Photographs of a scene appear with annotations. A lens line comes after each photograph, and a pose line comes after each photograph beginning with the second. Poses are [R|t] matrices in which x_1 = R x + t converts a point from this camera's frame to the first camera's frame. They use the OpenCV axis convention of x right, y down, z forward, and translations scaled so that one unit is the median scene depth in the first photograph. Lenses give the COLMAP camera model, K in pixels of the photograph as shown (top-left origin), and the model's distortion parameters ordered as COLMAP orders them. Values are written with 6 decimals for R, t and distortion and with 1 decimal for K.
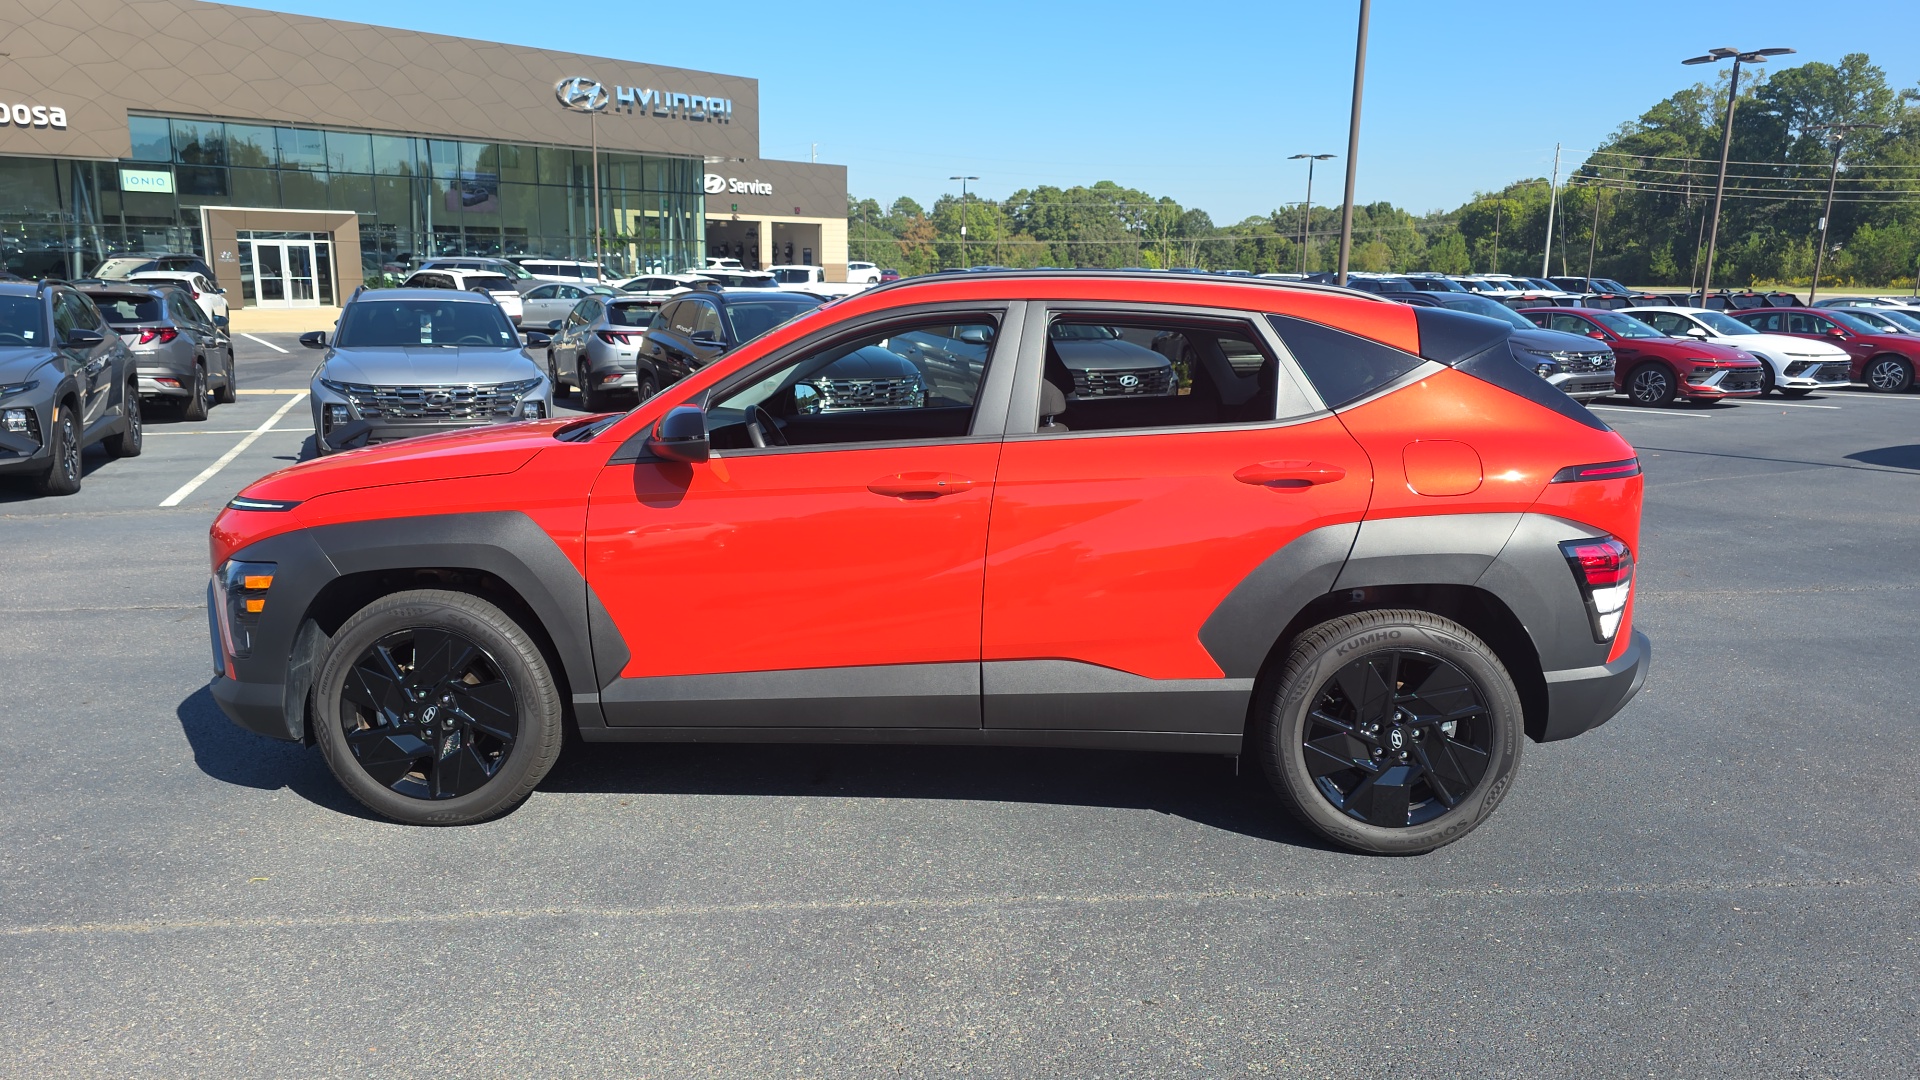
lens RADIAL K [[1317.4, 0, 936.2], [0, 1317.4, 546.0], [0, 0, 1]] dist [0.050346, -0.053254]
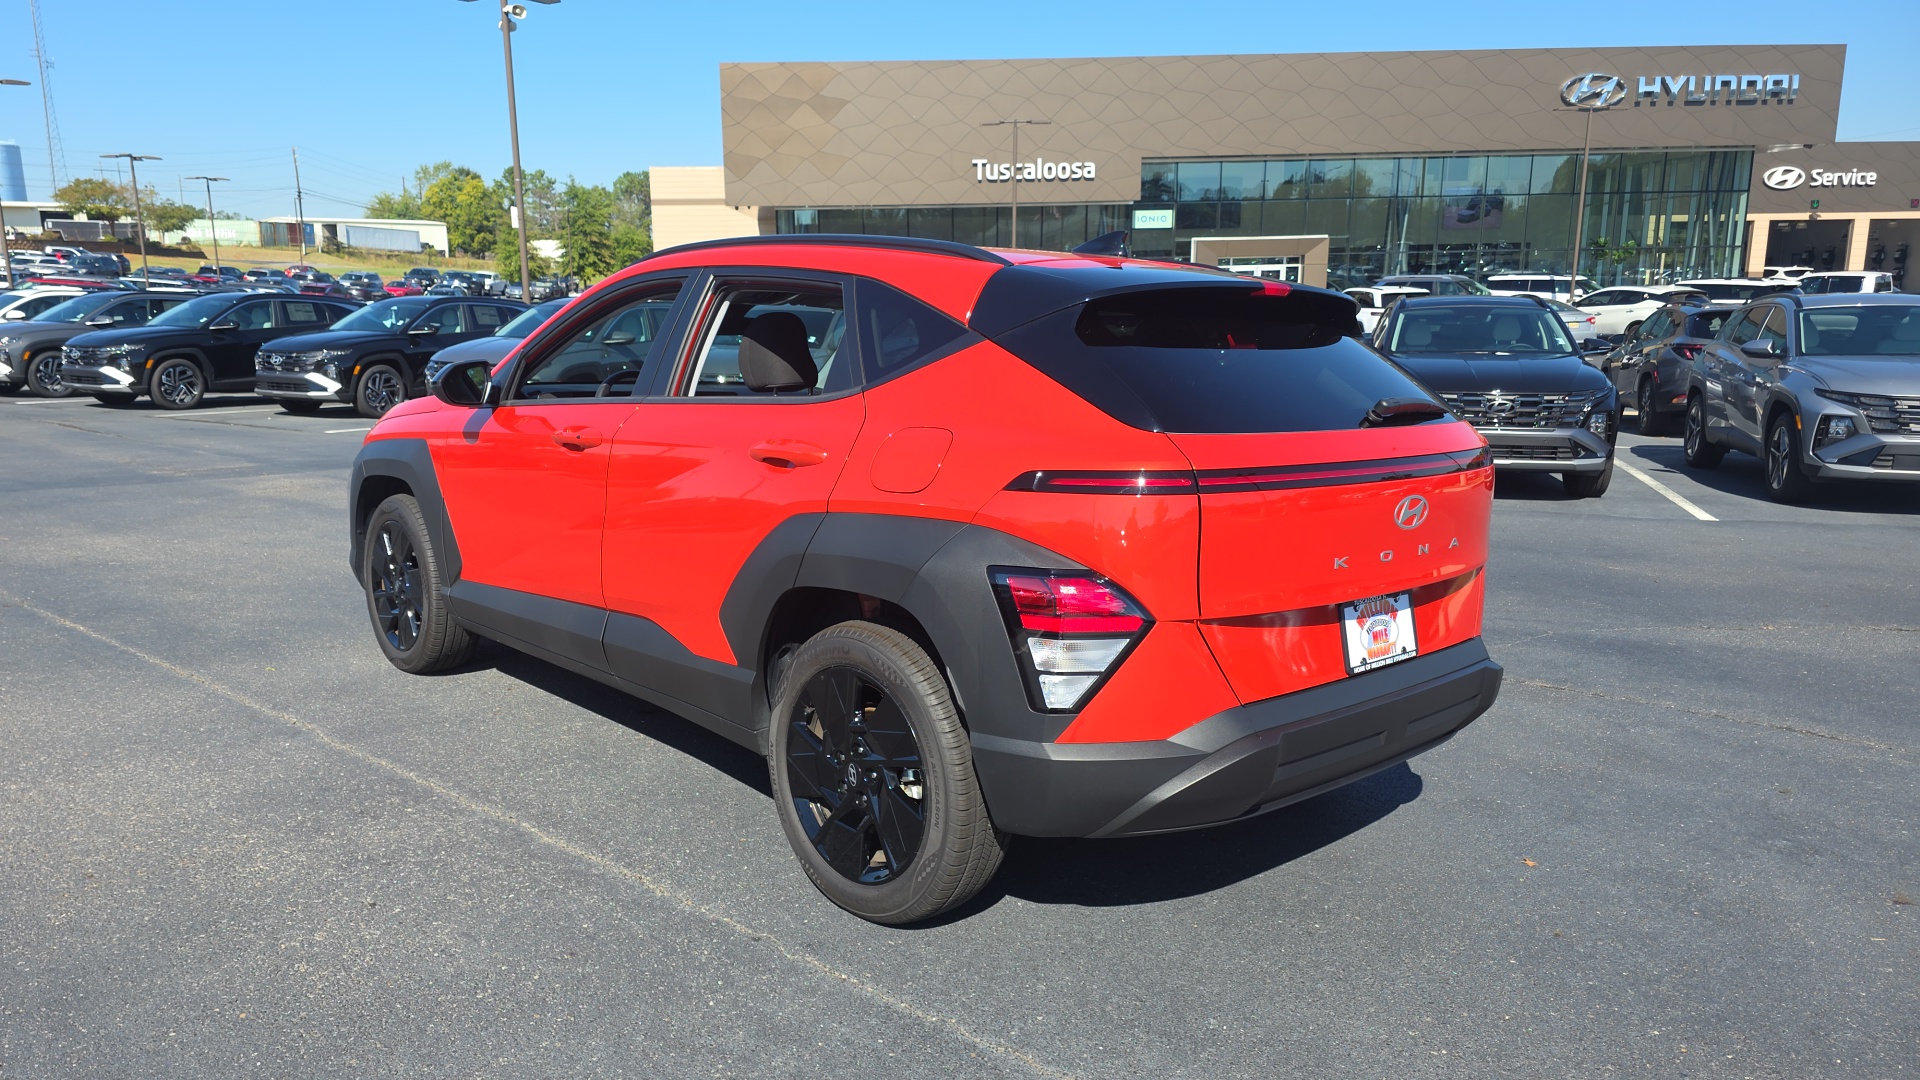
lens RADIAL K [[1338.1, 0, 959.3], [0, 1338.1, 577.4], [0, 0, 1]] dist [0.034812, -0.044297]
pose [[0.679302, 0.131170, -0.722041, 0.145490], [-0.131524, 0.989727, 0.056061, -0.005230], [0.721977, 0.056883, 0.689575, 0.066971]]
